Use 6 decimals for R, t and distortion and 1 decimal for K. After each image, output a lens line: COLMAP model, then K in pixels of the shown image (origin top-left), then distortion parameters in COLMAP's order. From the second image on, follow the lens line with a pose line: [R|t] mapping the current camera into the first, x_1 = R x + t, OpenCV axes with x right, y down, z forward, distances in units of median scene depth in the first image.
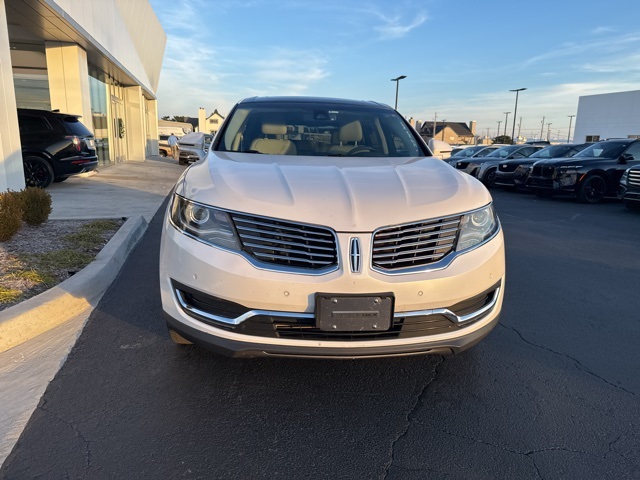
lens RADIAL K [[457.9, 0, 322.9], [0, 457.9, 243.0], [0, 0, 1]] dist [0.040406, -0.046149]
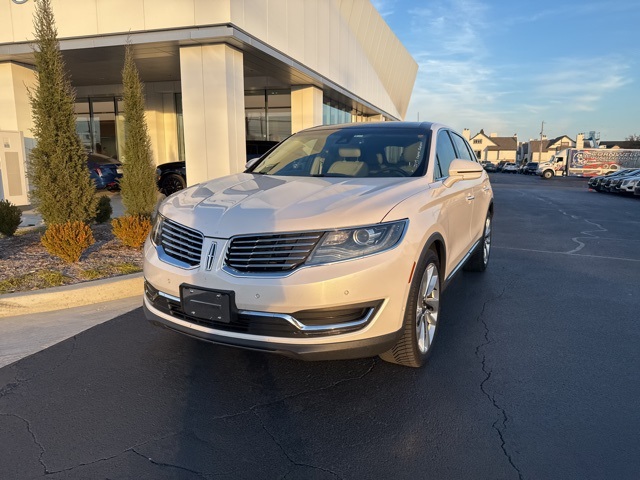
lens RADIAL K [[457.9, 0, 322.9], [0, 457.9, 243.0], [0, 0, 1]] dist [0.040406, -0.046149]
pose [[0.842353, 0.078346, -0.533201, 0.192429], [-0.101691, 0.994710, -0.014494, -0.004175], [0.529245, 0.066431, 0.845864, 0.023401]]
